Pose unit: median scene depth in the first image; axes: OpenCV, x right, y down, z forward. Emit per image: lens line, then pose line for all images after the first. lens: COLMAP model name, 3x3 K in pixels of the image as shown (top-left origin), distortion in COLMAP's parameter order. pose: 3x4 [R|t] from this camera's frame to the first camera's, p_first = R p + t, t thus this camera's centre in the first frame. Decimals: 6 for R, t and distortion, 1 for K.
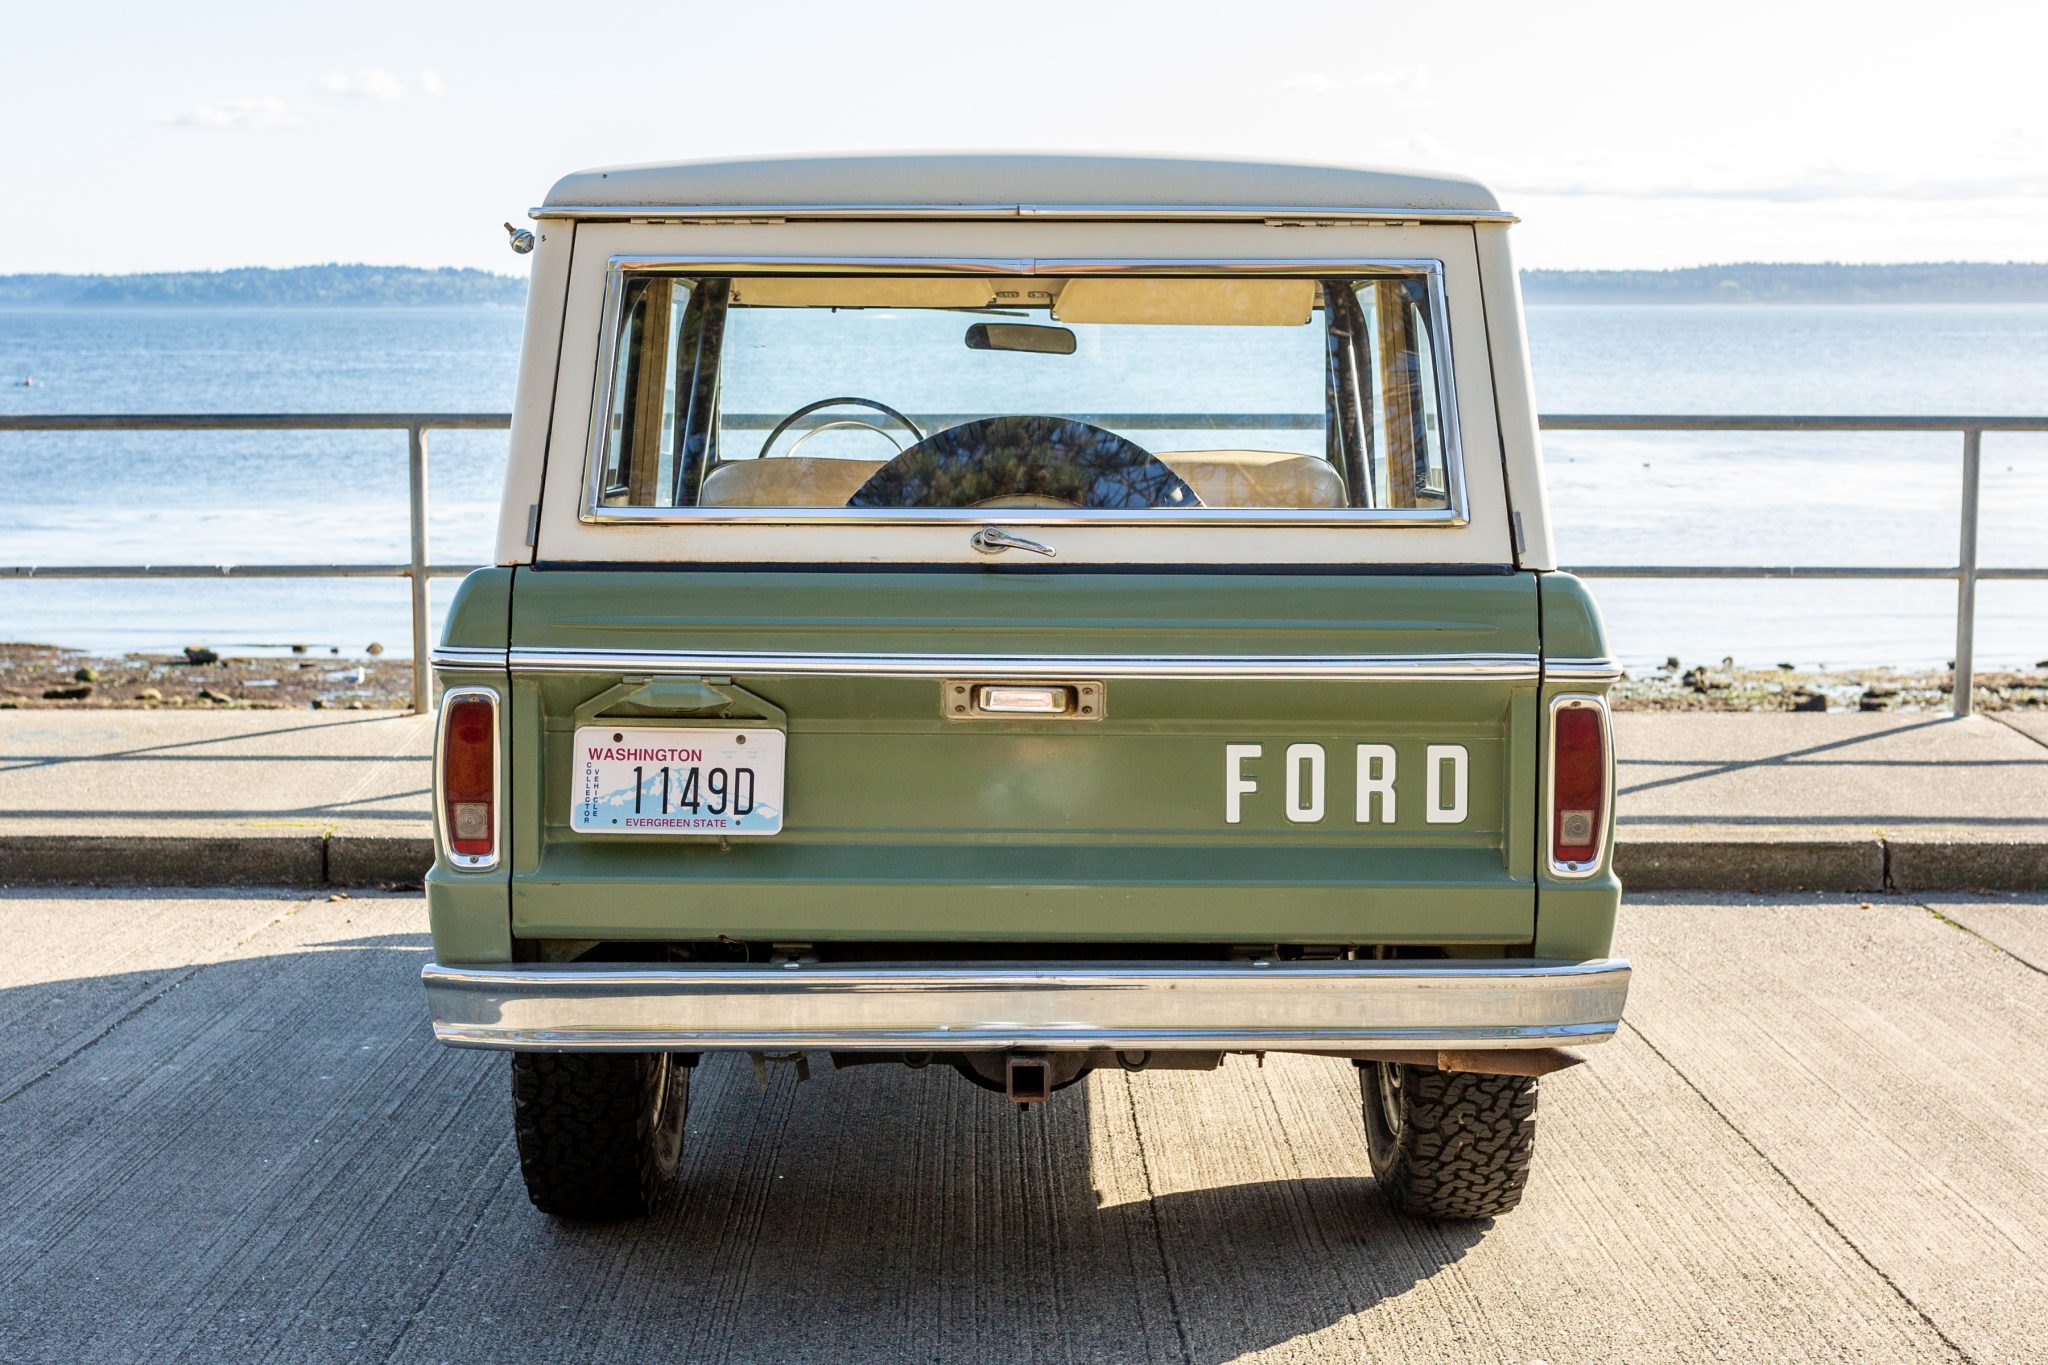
lens RADIAL K [[2896.0, 0, 1023.9], [0, 2896.0, 826.1], [0, 0, 1]] dist [0.000011, 0.029975]
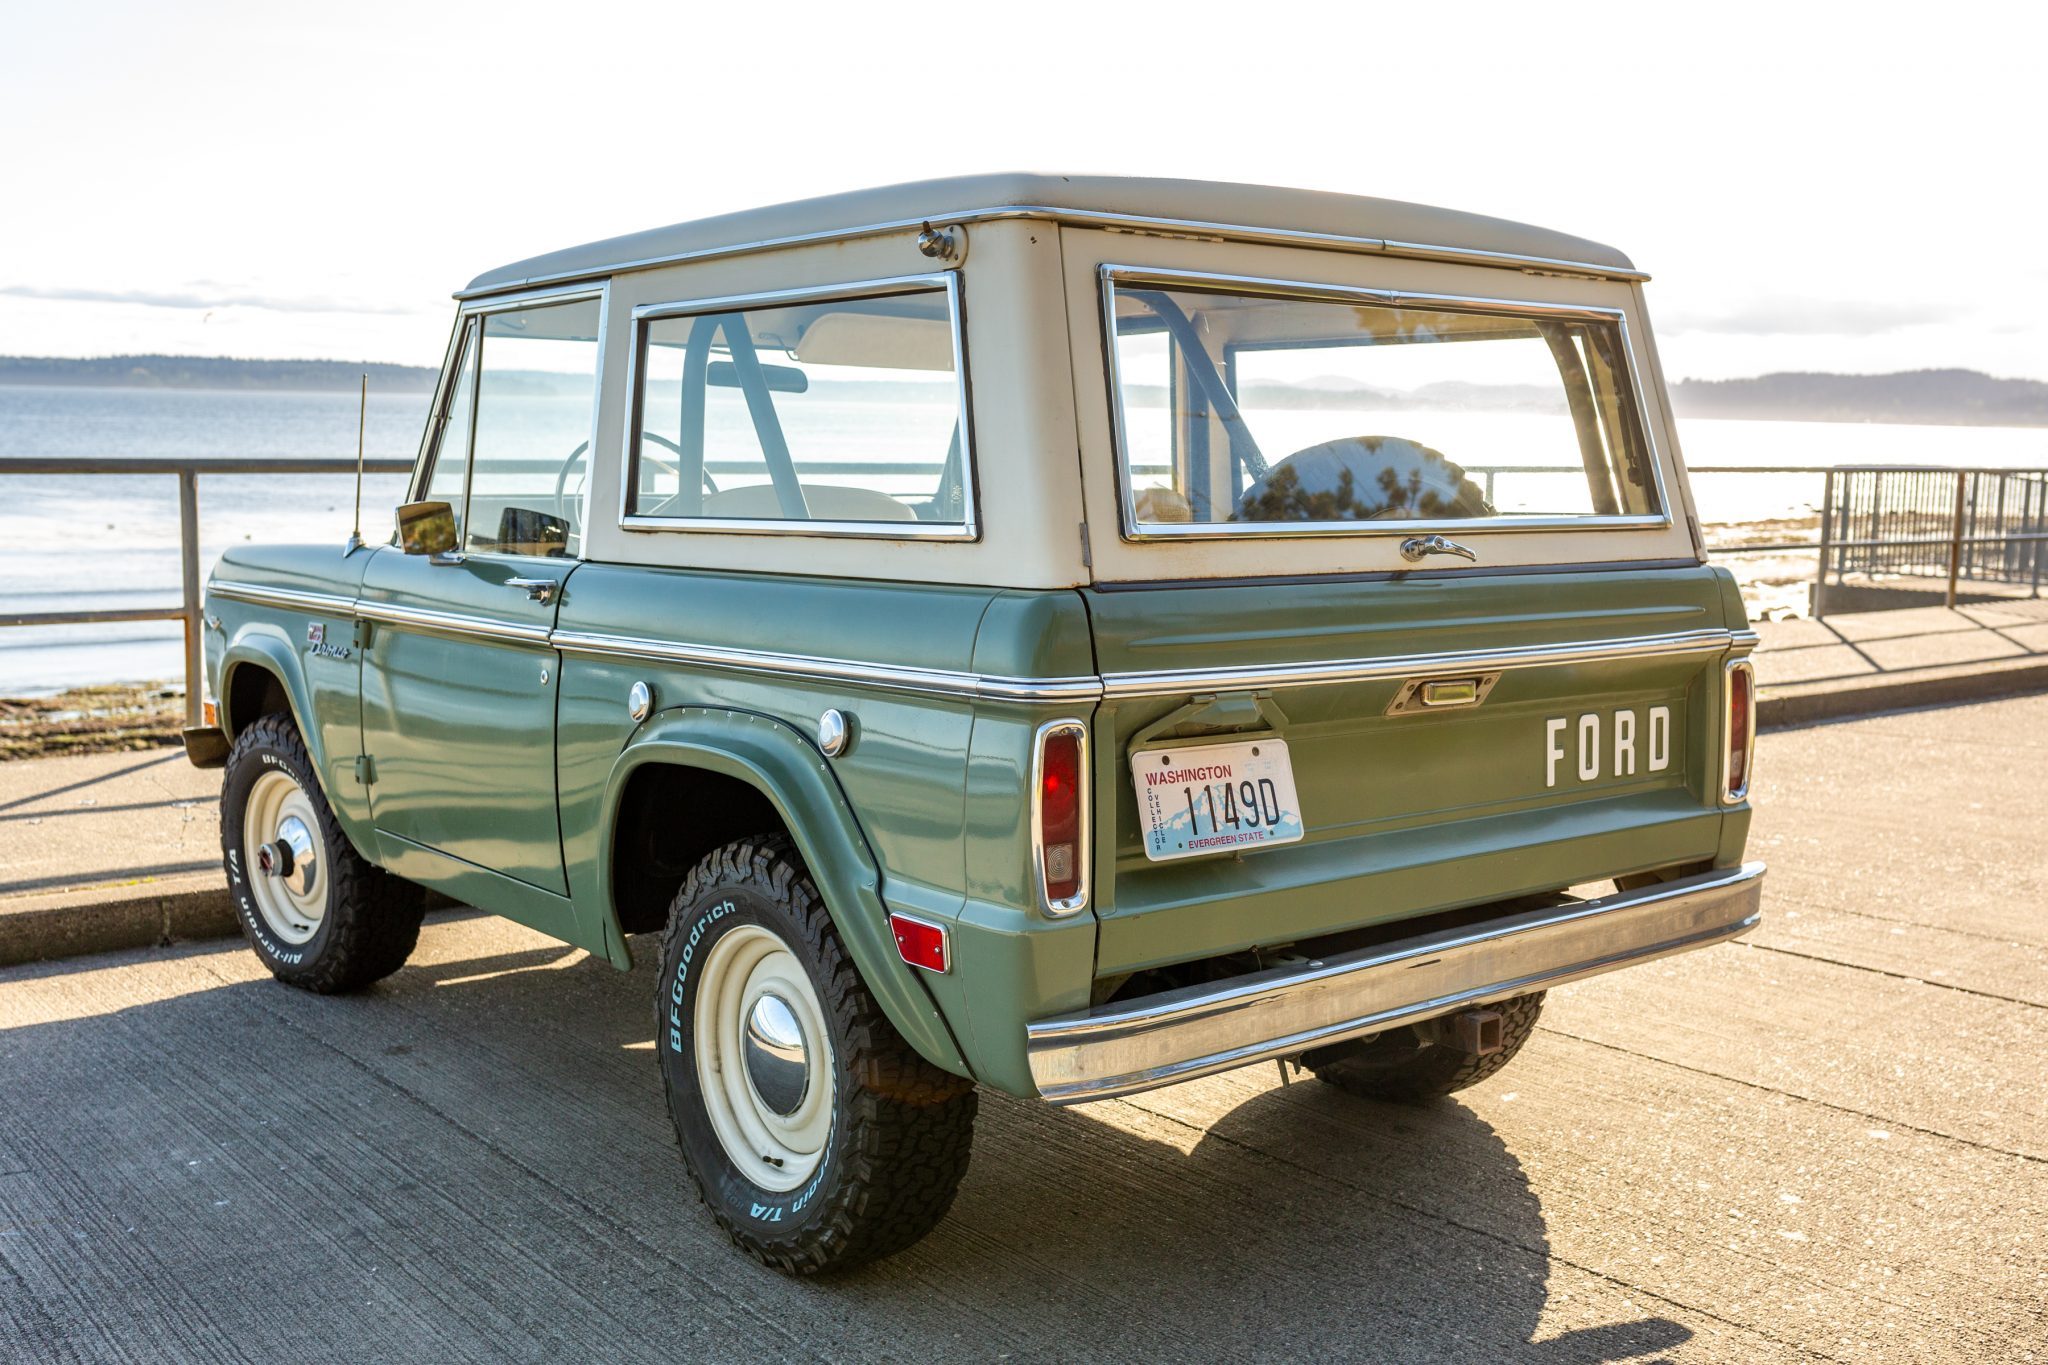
lens RADIAL K [[2136.5, 0, 1022.5], [0, 2136.5, 820.2], [0, 0, 1]] dist [0.005180, 0.001883]
pose [[0.748599, -0.106129, 0.654475, -0.653048], [0.096093, 0.994050, 0.051281, -0.052316], [-0.656023, 0.024501, 0.754343, 0.490101]]
